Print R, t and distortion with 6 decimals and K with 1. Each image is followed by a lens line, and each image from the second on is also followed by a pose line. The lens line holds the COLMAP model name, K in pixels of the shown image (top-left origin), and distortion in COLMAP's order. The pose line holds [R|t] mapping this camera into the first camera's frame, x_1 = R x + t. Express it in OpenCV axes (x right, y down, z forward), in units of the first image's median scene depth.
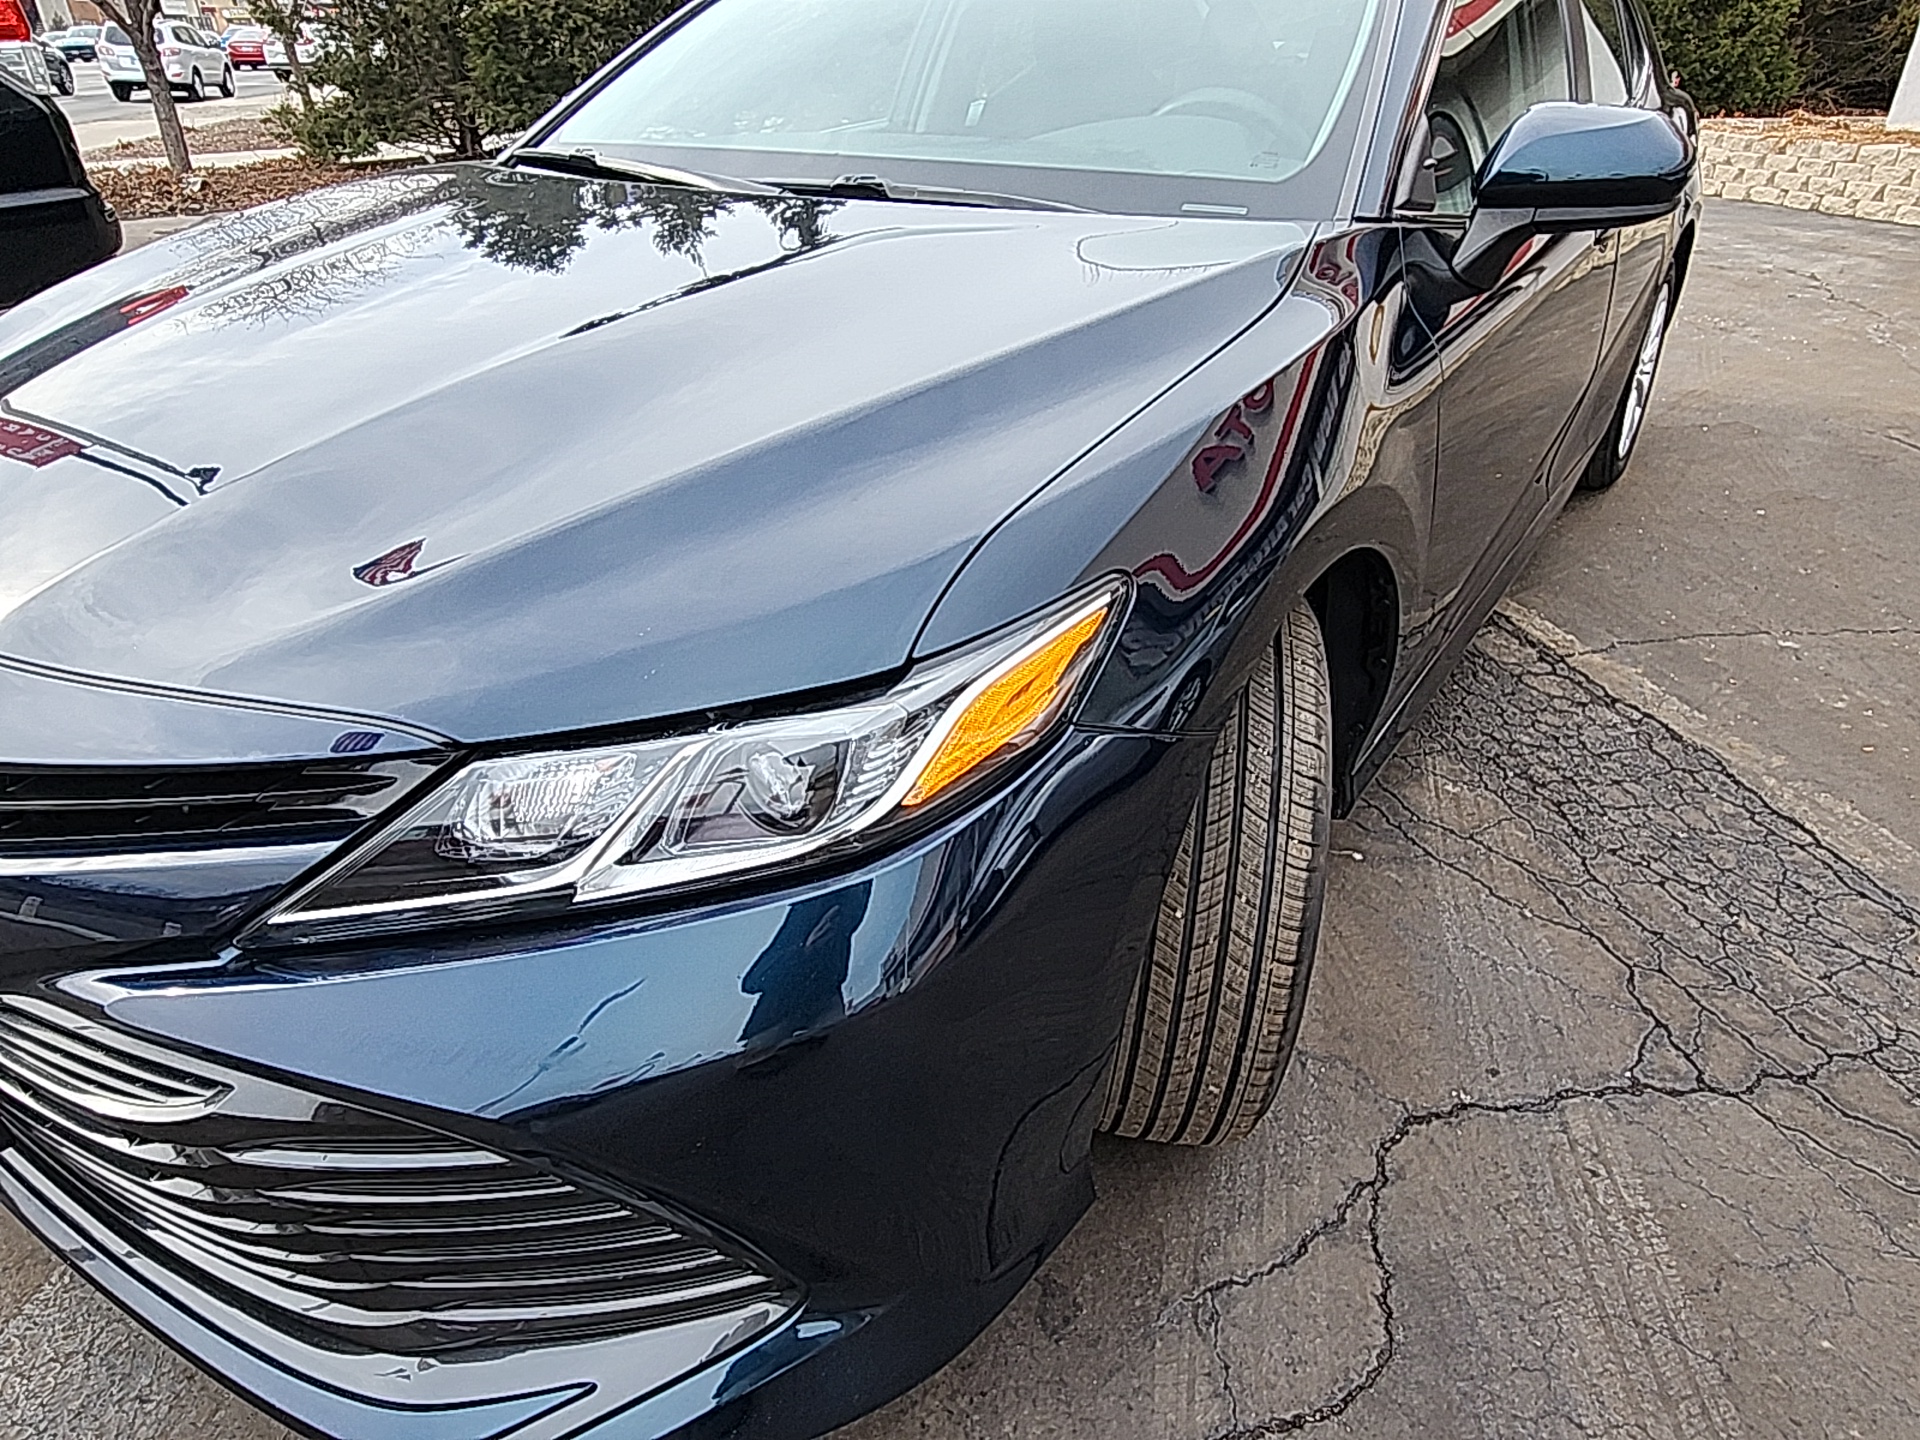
lens RADIAL K [[1264.0, 0, 985.4], [0, 1264.0, 762.9], [0, 0, 1]] dist [0.000099, 0.001289]
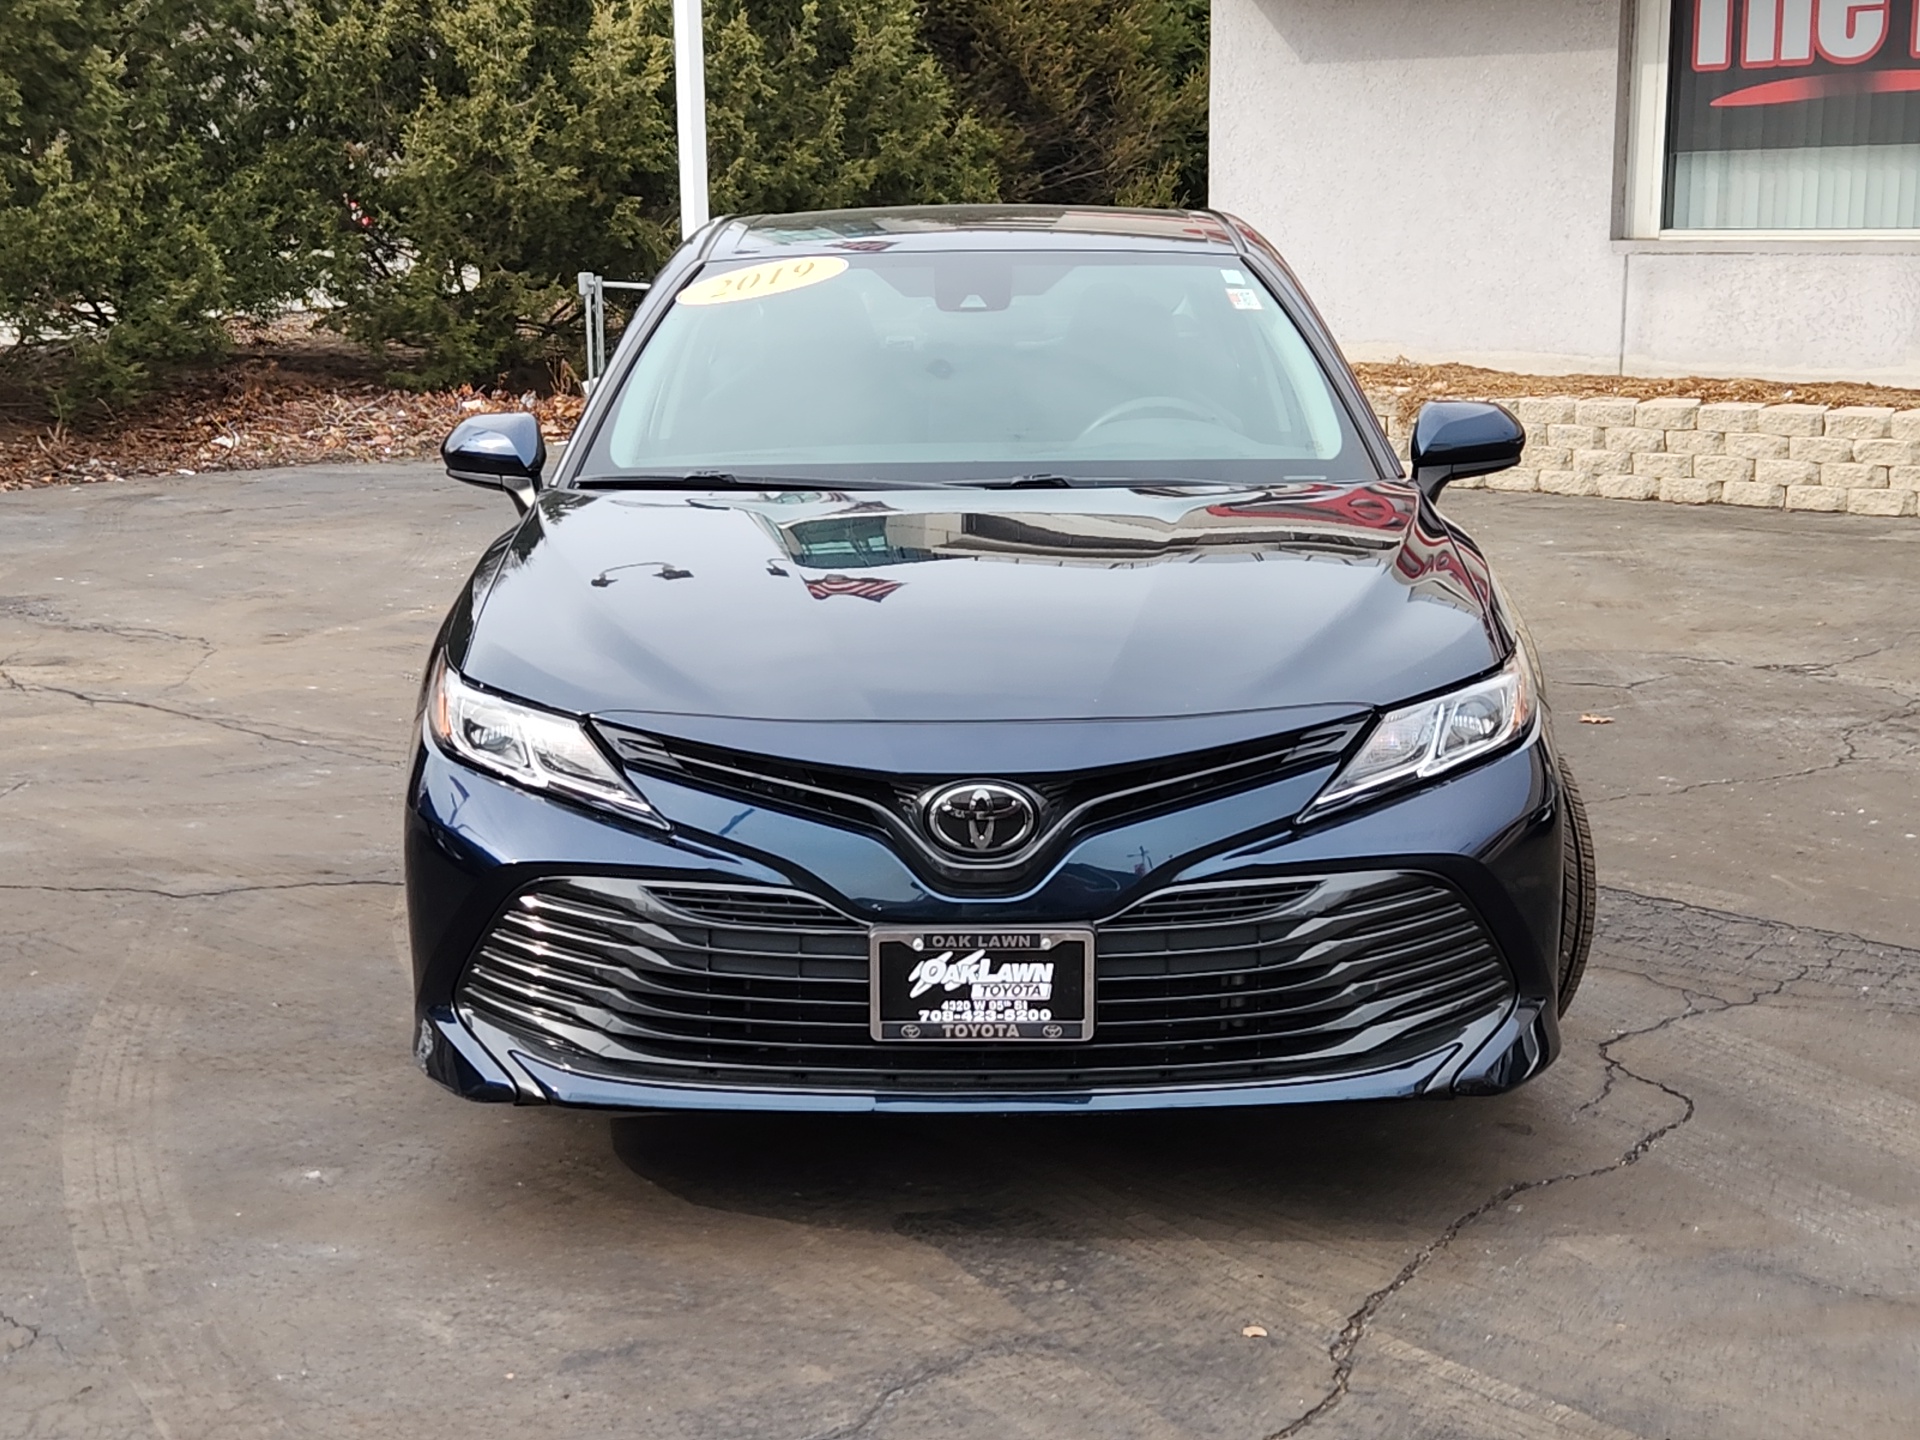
lens RADIAL K [[2771.3, 0, 960.0], [0, 2771.3, 720.0], [0, 0, 1]] dist [0.118847, -0.178174]
pose [[0.851194, -0.107500, 0.513723, -2.061438], [0.273009, 0.926646, -0.258445, 0.618898], [-0.448257, 0.360238, 0.818104, -1.535821]]
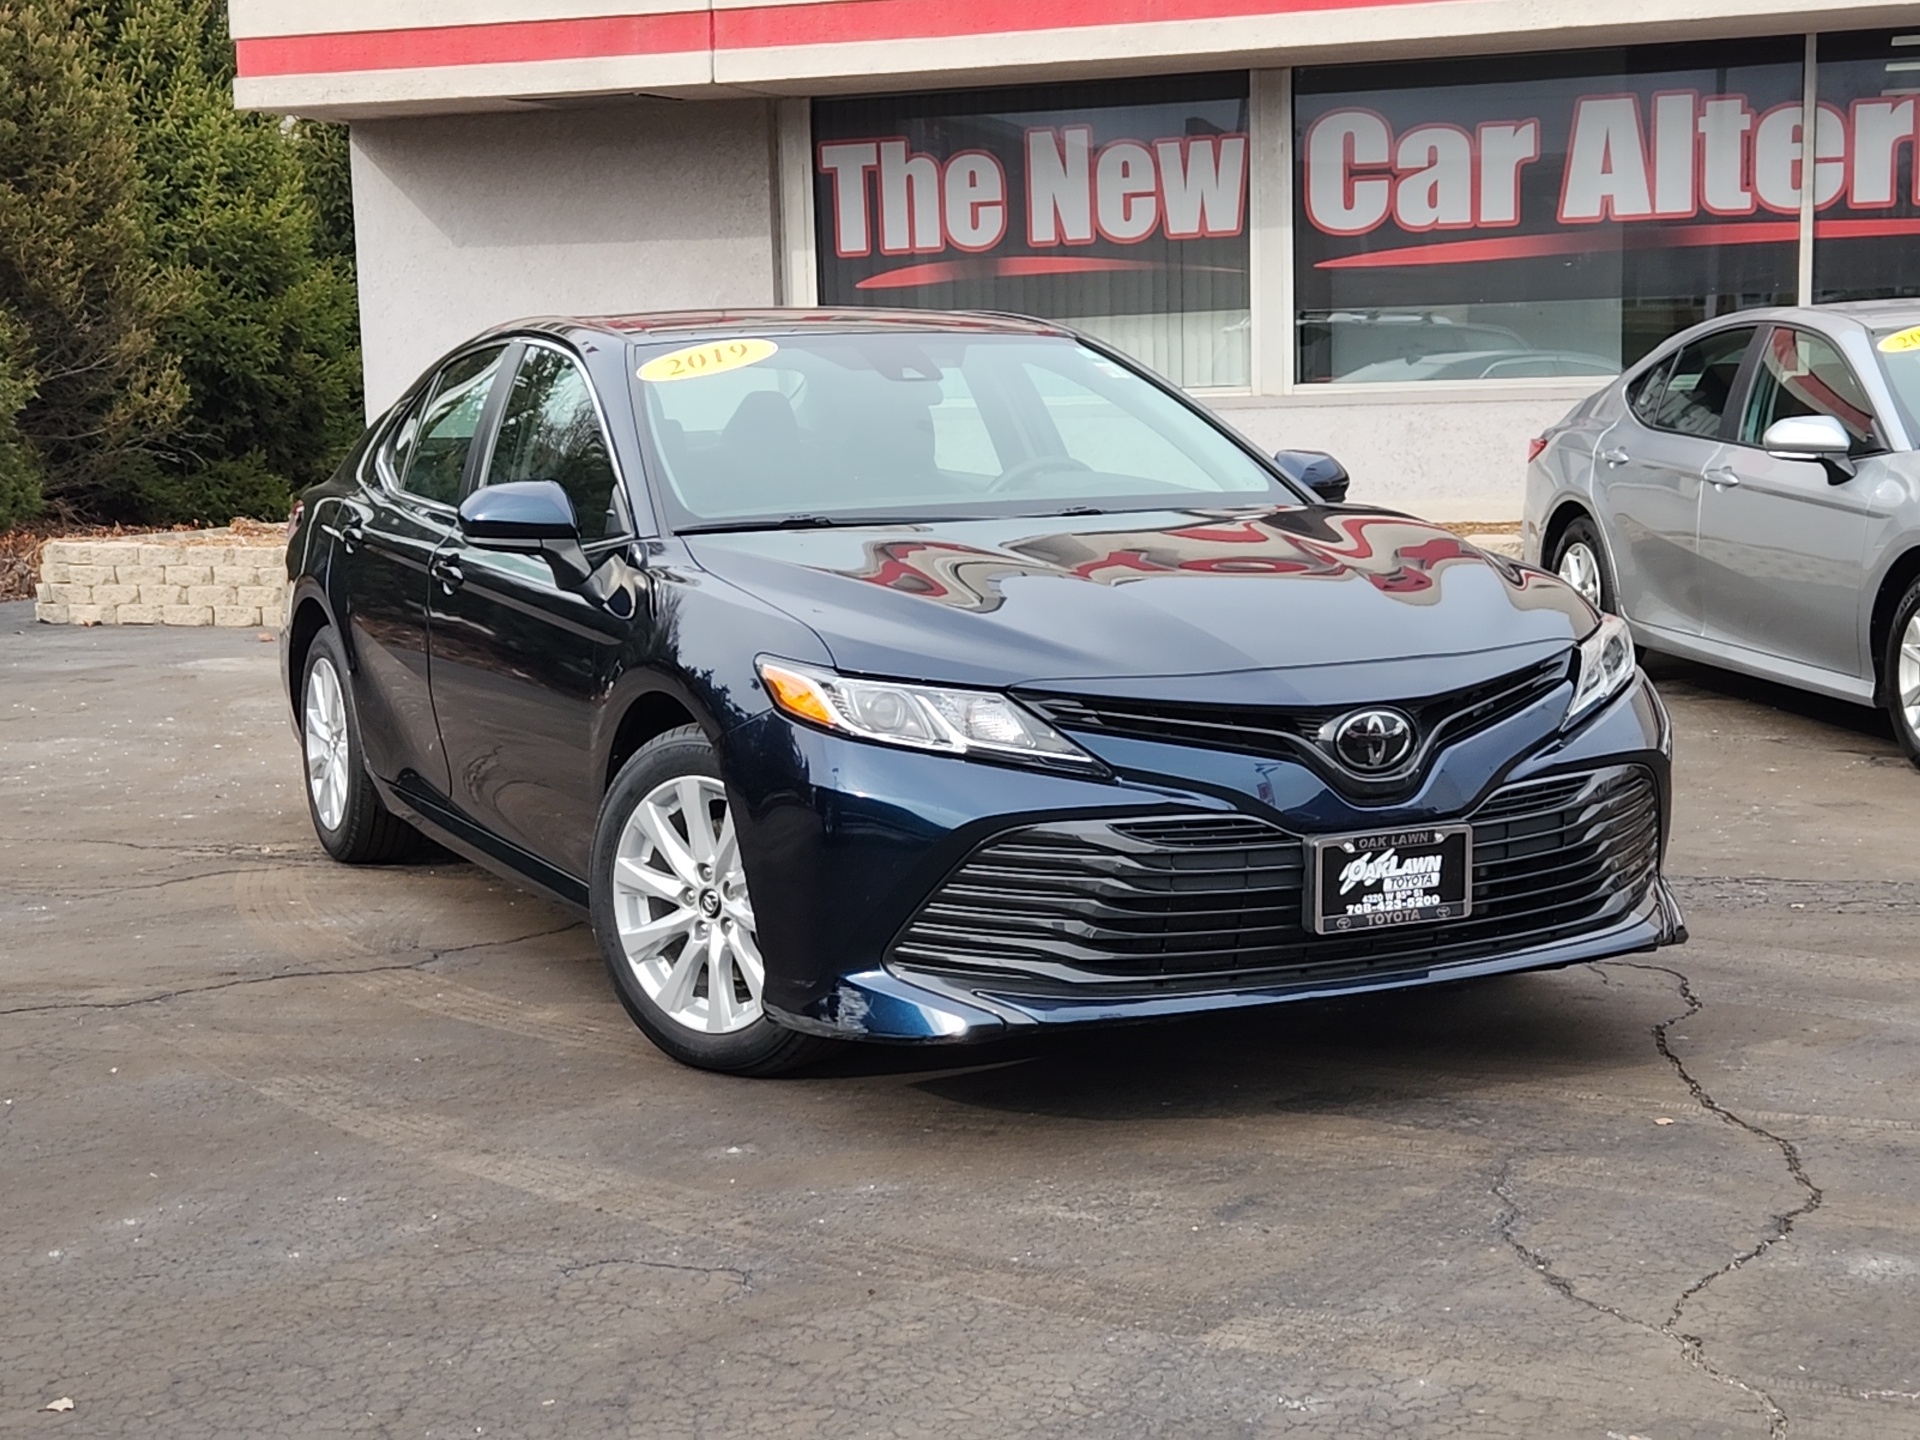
lens RADIAL K [[2771.3, 0, 960.0], [0, 2771.3, 720.0], [0, 0, 1]] dist [0.118847, -0.178174]
pose [[0.526505, -0.111190, 0.842870, -3.653684], [0.449972, 0.877610, -0.165305, 0.312023], [-0.721331, 0.466302, 0.512098, -0.620257]]
